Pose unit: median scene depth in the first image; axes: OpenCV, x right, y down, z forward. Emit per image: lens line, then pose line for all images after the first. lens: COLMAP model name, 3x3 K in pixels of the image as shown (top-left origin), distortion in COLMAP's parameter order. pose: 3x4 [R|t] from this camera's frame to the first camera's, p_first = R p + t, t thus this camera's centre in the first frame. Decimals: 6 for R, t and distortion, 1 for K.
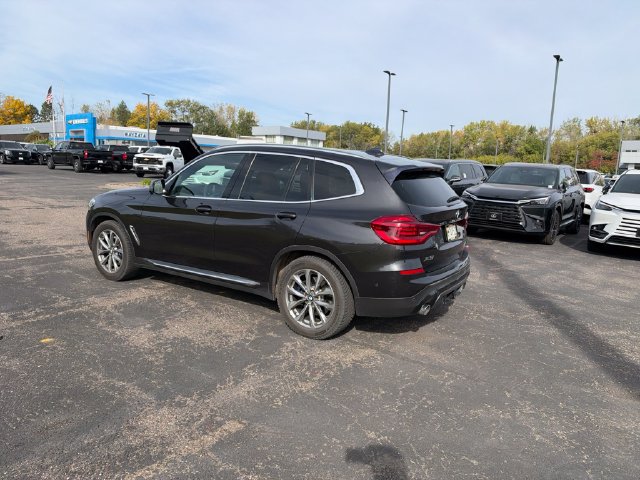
lens RADIAL K [[467.8, 0, 322.7], [0, 467.8, 238.9], [0, 0, 1]] dist [0.010770, -0.026967]
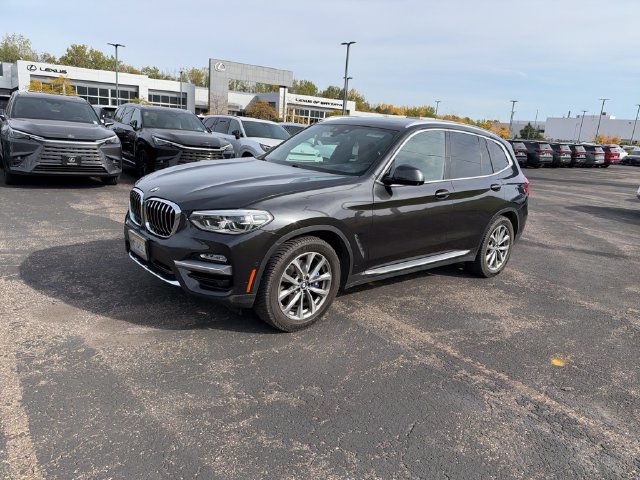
lens RADIAL K [[467.8, 0, 322.0], [0, 467.8, 245.9], [0, 0, 1]] dist [0.010770, -0.026967]
pose [[0.253600, -0.253996, 0.933366, -1.192605], [0.083724, 0.967053, 0.240415, -0.203179], [-0.963679, 0.017176, 0.266511, 0.958043]]
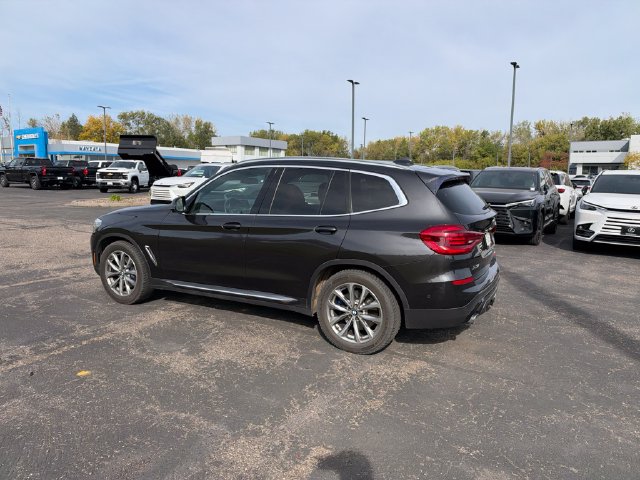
lens RADIAL K [[467.8, 0, 322.2], [0, 467.8, 237.1], [0, 0, 1]] dist [0.010770, -0.026967]
pose [[0.995759, -0.041716, 0.081994, -0.143870], [0.043417, 0.998875, -0.019074, -0.013589], [-0.081106, 0.022553, 0.996450, 0.018059]]
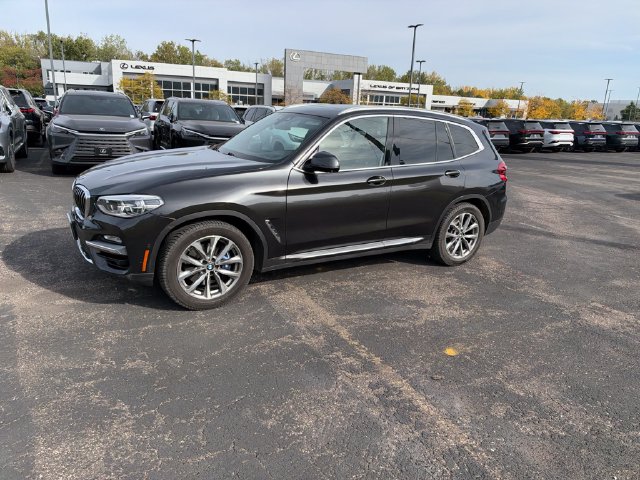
lens RADIAL K [[467.8, 0, 323.1], [0, 467.8, 243.4], [0, 0, 1]] dist [0.010770, -0.026967]
pose [[0.412718, -0.267774, 0.870610, -1.126171], [0.109376, 0.963465, 0.244483, -0.178319], [-0.904268, -0.005679, 0.426927, 0.677058]]
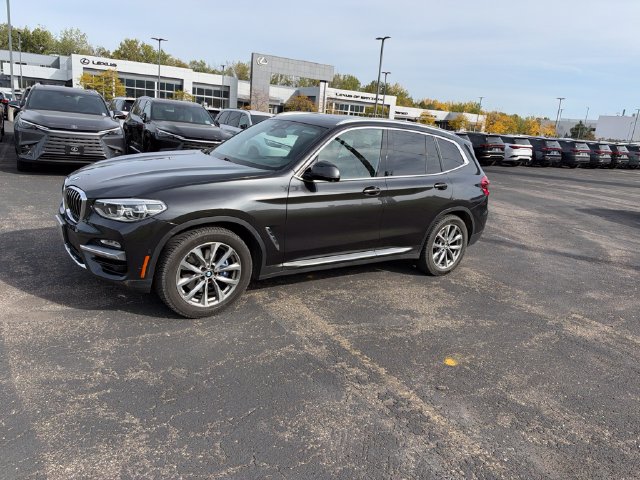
lens RADIAL K [[467.8, 0, 322.3], [0, 467.8, 237.4], [0, 0, 1]] dist [0.010770, -0.026967]
pose [[0.344570, -0.237776, 0.908149, -1.151863], [0.067312, 0.971159, 0.228734, -0.191010], [-0.936344, -0.017686, 0.350638, 0.739075]]
